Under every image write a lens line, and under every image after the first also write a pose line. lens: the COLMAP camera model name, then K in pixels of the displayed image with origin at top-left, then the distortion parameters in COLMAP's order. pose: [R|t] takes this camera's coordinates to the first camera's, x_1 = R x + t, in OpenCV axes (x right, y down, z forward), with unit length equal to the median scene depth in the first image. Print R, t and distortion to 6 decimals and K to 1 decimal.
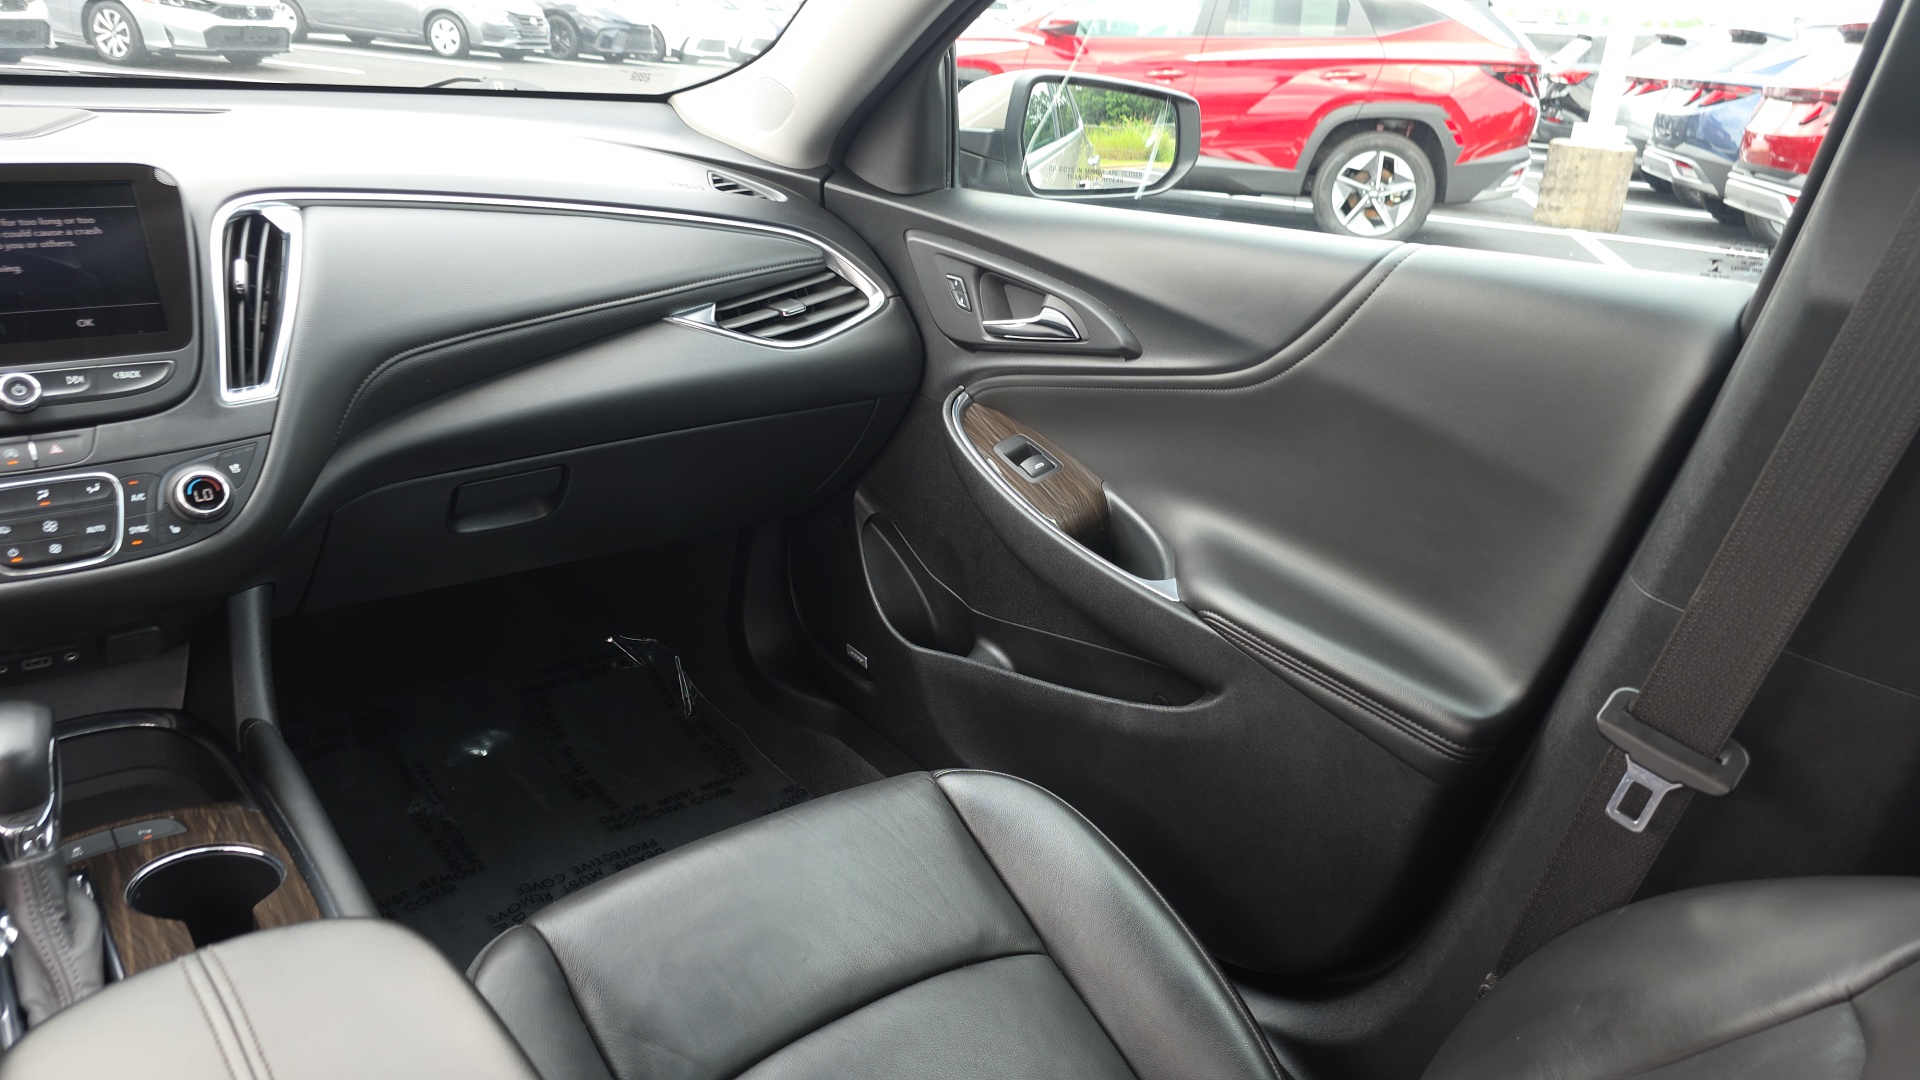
lens RADIAL K [[1280.4, 0, 961.2], [0, 1280.4, 518.2], [0, 0, 1]] dist [0.096106, -0.090076]
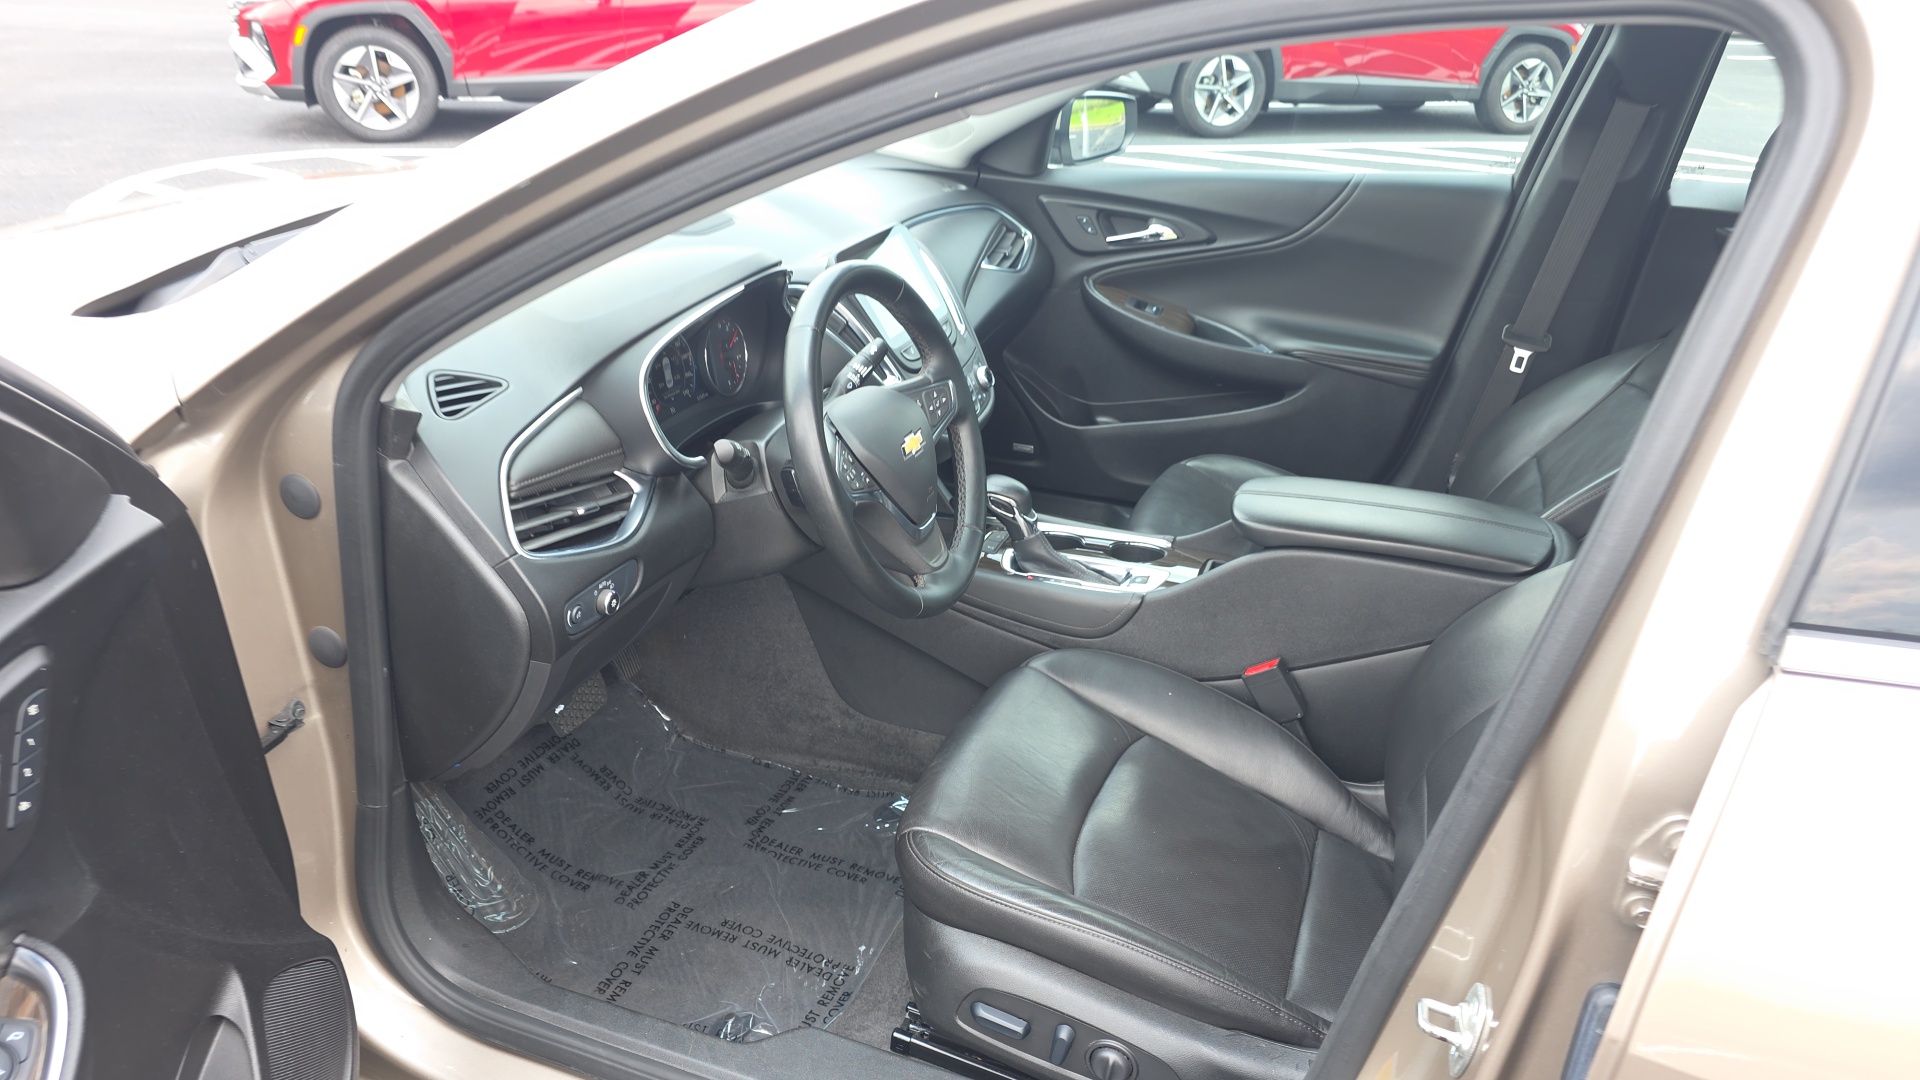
lens RADIAL K [[1280.4, 0, 961.2], [0, 1280.4, 518.2], [0, 0, 1]] dist [0.096106, -0.090076]
pose [[0.861641, -0.255384, 0.438583, -1.133608], [0.218720, 0.966657, 0.133178, -0.059369], [-0.457970, -0.018825, 0.888768, -0.589272]]
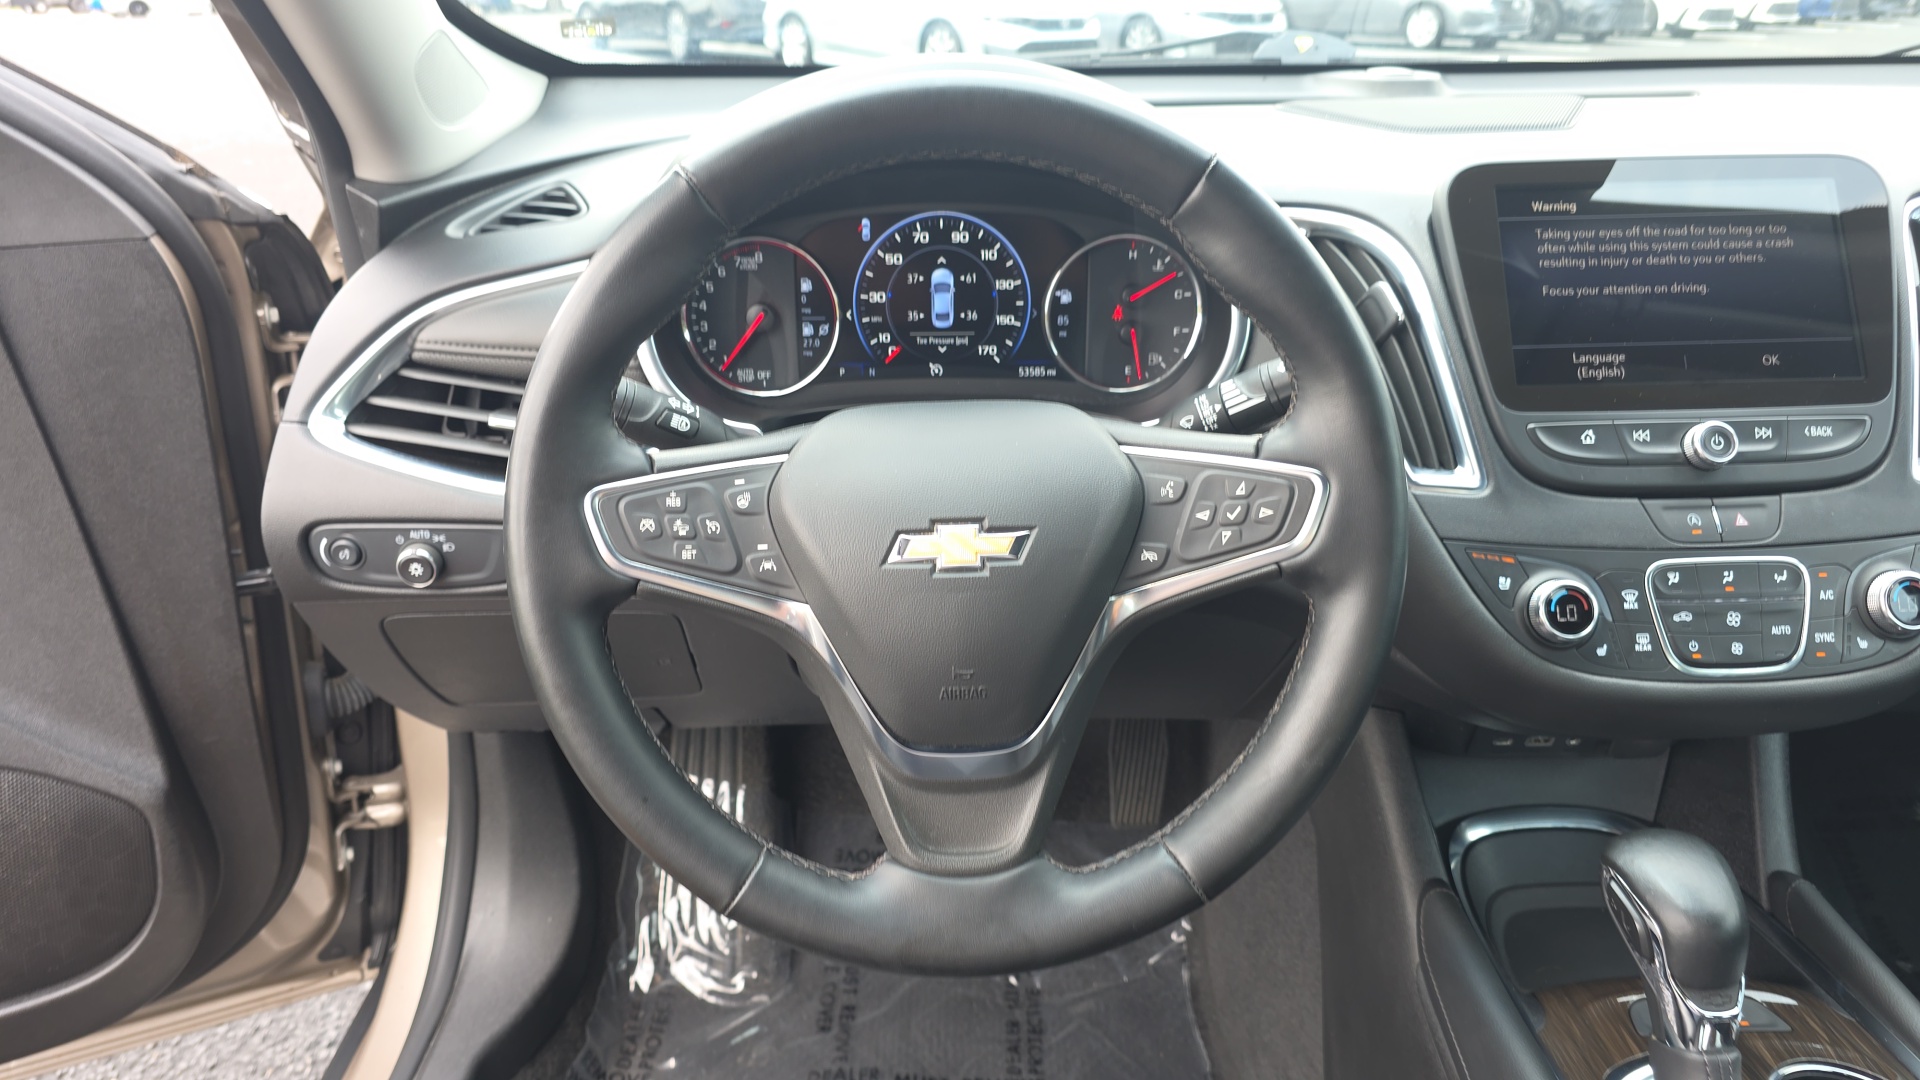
lens RADIAL K [[1325.0, 0, 948.7], [0, 1325.0, 536.6], [0, 0, 1]] dist [0.052950, -0.070149]
pose [[0.788726, 0.158443, -0.593976, -0.403179], [-0.151698, 0.986499, 0.061712, -0.013931], [0.595734, 0.041431, 0.802112, 0.050165]]
